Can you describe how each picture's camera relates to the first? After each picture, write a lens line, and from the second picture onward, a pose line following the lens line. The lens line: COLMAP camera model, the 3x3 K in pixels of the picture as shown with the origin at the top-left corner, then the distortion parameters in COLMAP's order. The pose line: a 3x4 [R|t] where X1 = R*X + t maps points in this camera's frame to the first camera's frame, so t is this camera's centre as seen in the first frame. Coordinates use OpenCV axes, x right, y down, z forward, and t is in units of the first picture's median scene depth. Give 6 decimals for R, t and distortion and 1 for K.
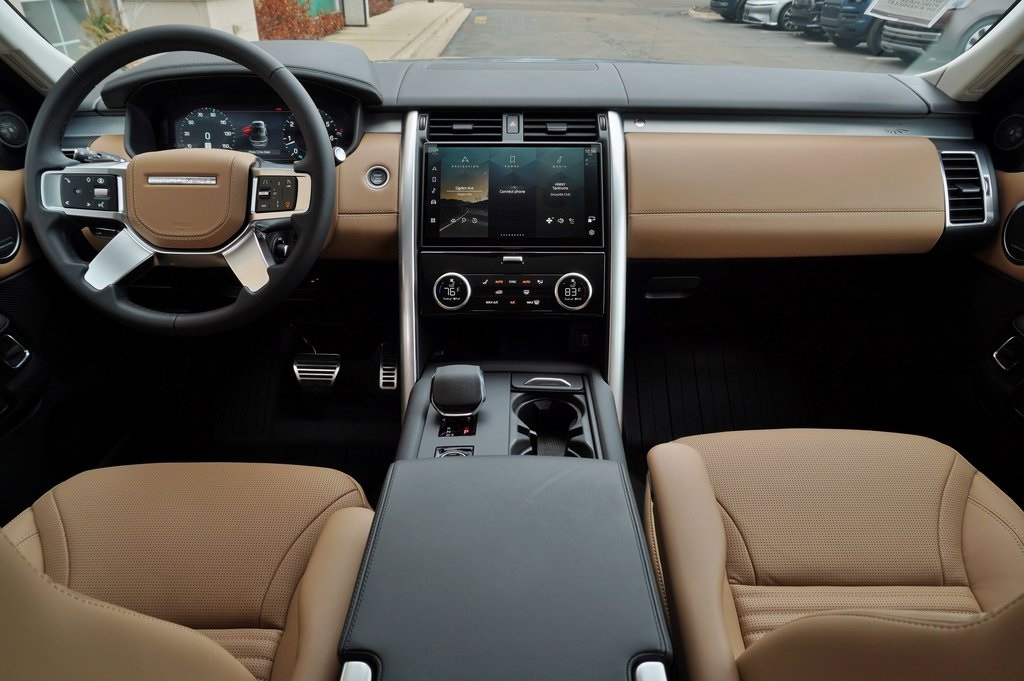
lens RADIAL K [[687.9, 0, 516.1], [0, 687.9, 344.3], [0, 0, 1]] dist [-0.043599, 0.037486]
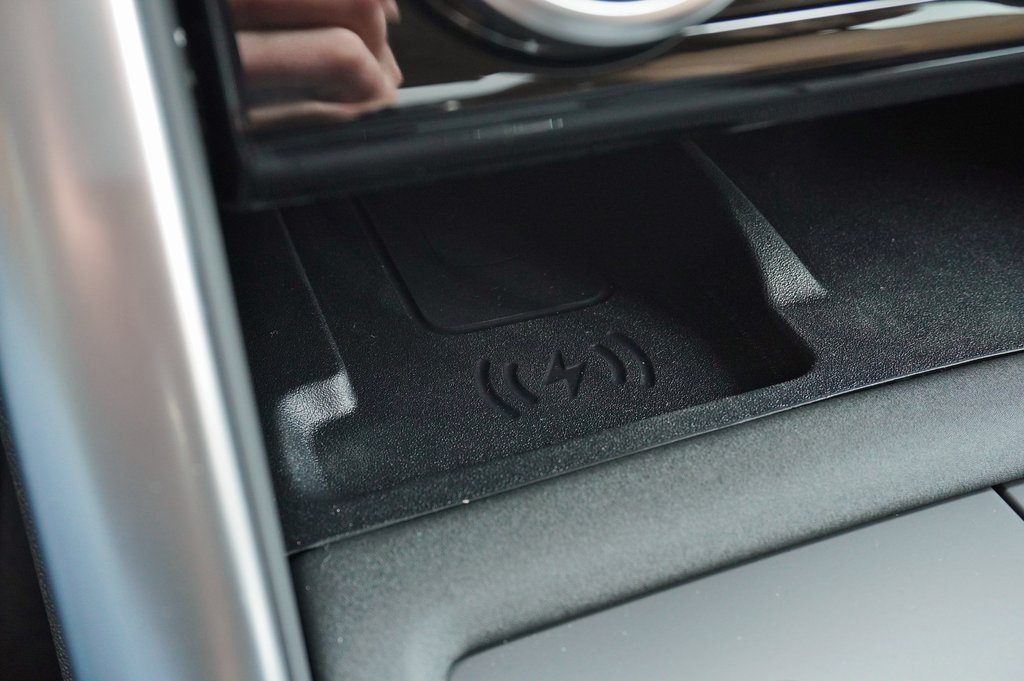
lens RADIAL K [[1255.6, 0, 512.5], [0, 1255.6, 340.4], [0, 0, 1]] dist [-0.003800, -0.008212]
pose [[0.932225, -0.196469, 0.303903, -0.157543], [0.123860, 0.962296, 0.242169, -0.052422], [-0.340023, -0.188115, 0.921410, 0.838758]]
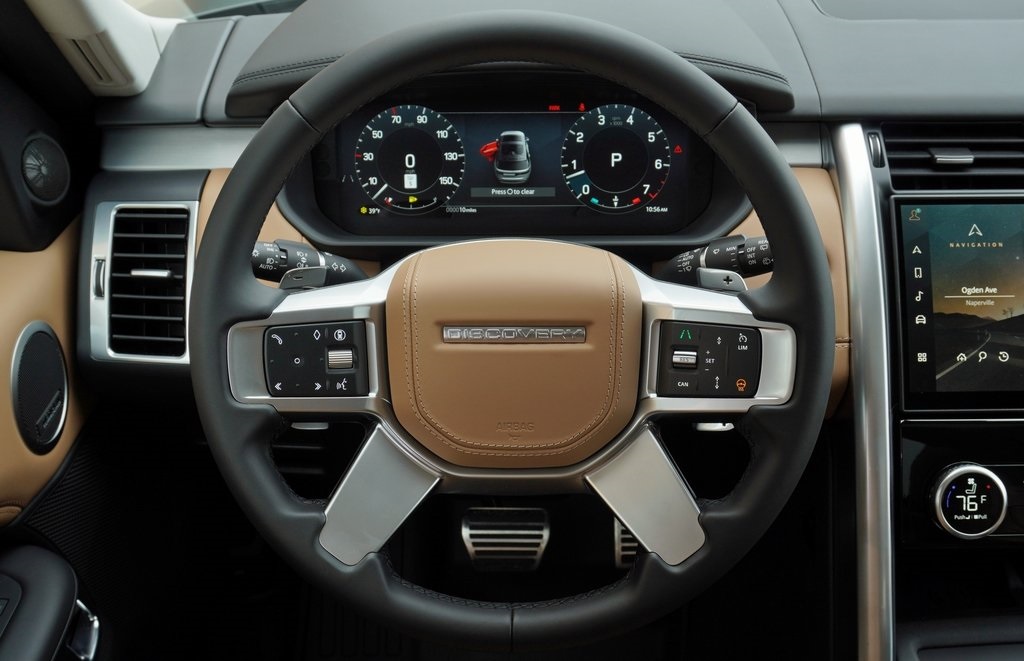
lens RADIAL K [[1155.9, 0, 540.7], [0, 1155.9, 353.4], [0, 0, 1]] dist [-0.003130, -0.002206]
pose [[0.999611, -0.014320, 0.023940, -0.421658], [0.013011, 0.998458, 0.053970, -0.232491], [-0.024676, -0.053638, 0.998256, 0.156482]]
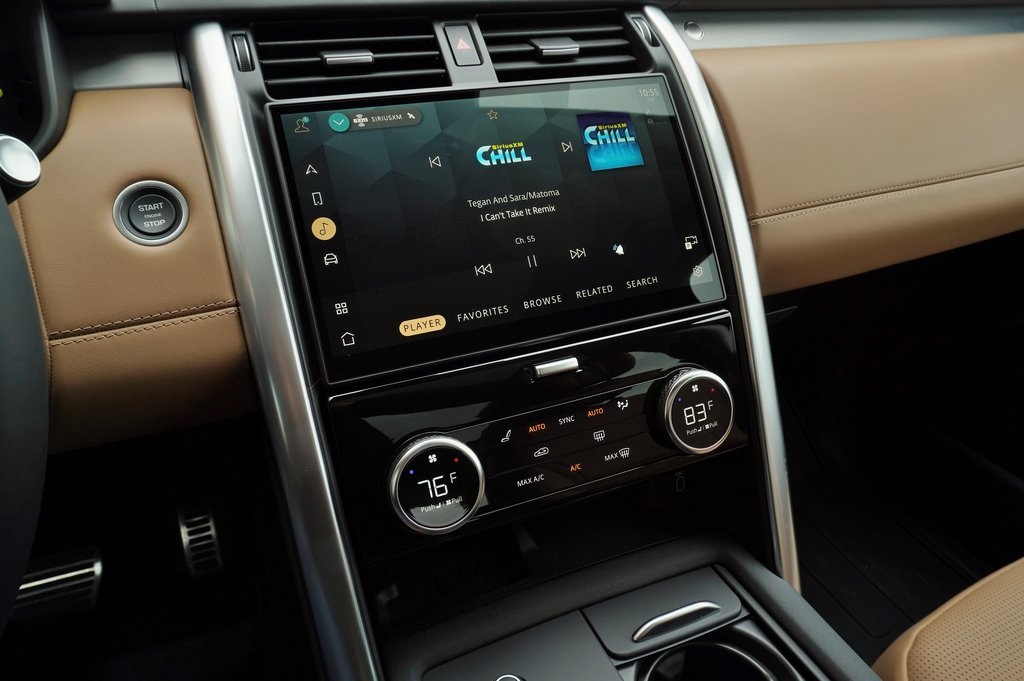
lens RADIAL K [[687.9, 0, 516.1], [0, 687.9, 344.3], [0, 0, 1]] dist [-0.043599, 0.037486]
pose [[0.917872, -0.200574, 0.342463, -0.165531], [0.183819, 0.979612, 0.081066, -0.173743], [-0.351740, -0.011457, 0.936027, 0.613048]]
